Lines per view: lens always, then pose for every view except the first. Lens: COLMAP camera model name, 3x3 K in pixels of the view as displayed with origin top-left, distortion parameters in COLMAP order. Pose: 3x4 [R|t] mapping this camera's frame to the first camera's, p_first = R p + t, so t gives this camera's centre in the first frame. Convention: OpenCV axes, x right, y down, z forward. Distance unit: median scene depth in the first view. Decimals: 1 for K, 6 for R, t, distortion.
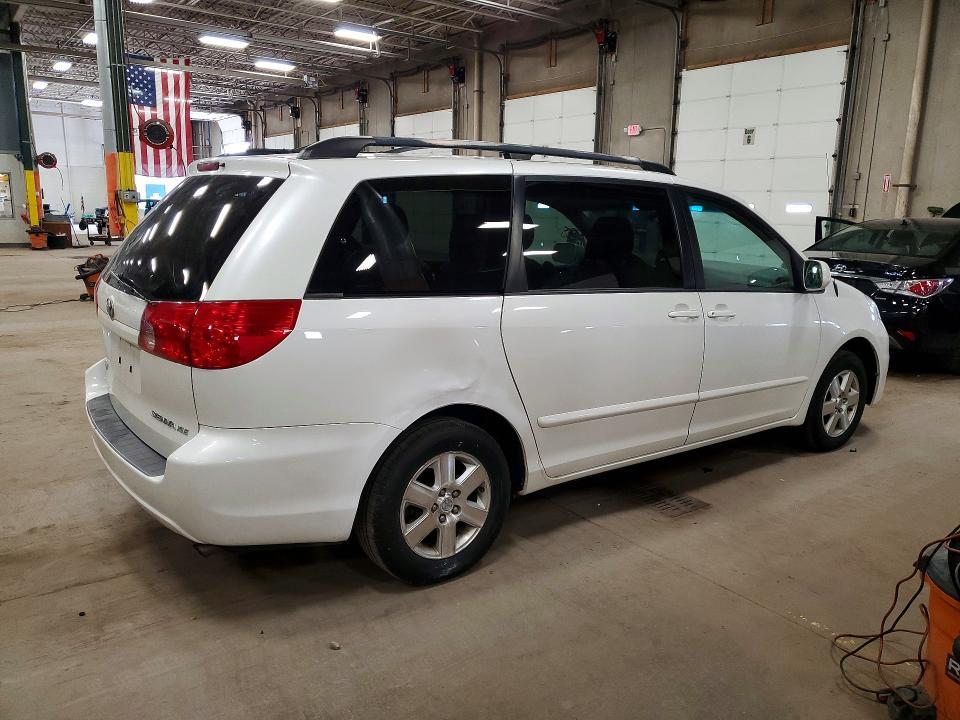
lens RADIAL K [[753.1, 0, 493.0], [0, 753.1, 360.9], [0, 0, 1]] dist [0.087203, -0.112066]
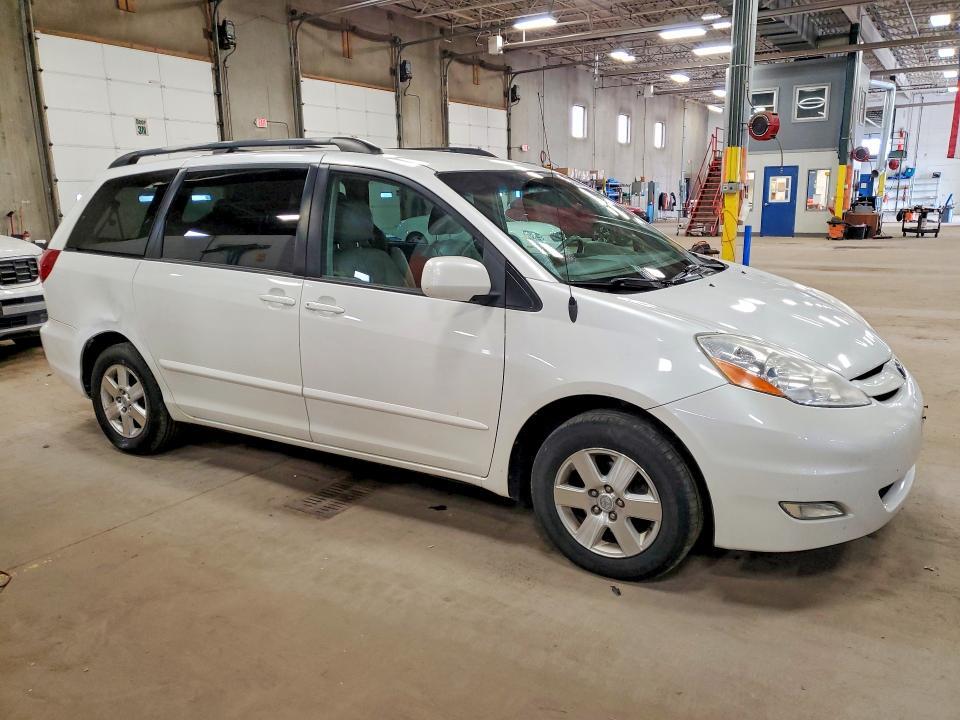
lens RADIAL K [[753.1, 0, 493.0], [0, 753.1, 360.9], [0, 0, 1]] dist [0.087203, -0.112066]
pose [[0.349143, 0.169831, -0.921551, 1.189503], [-0.161582, 0.979620, 0.119315, -0.136868], [0.923033, 0.107248, 0.369469, 0.855599]]
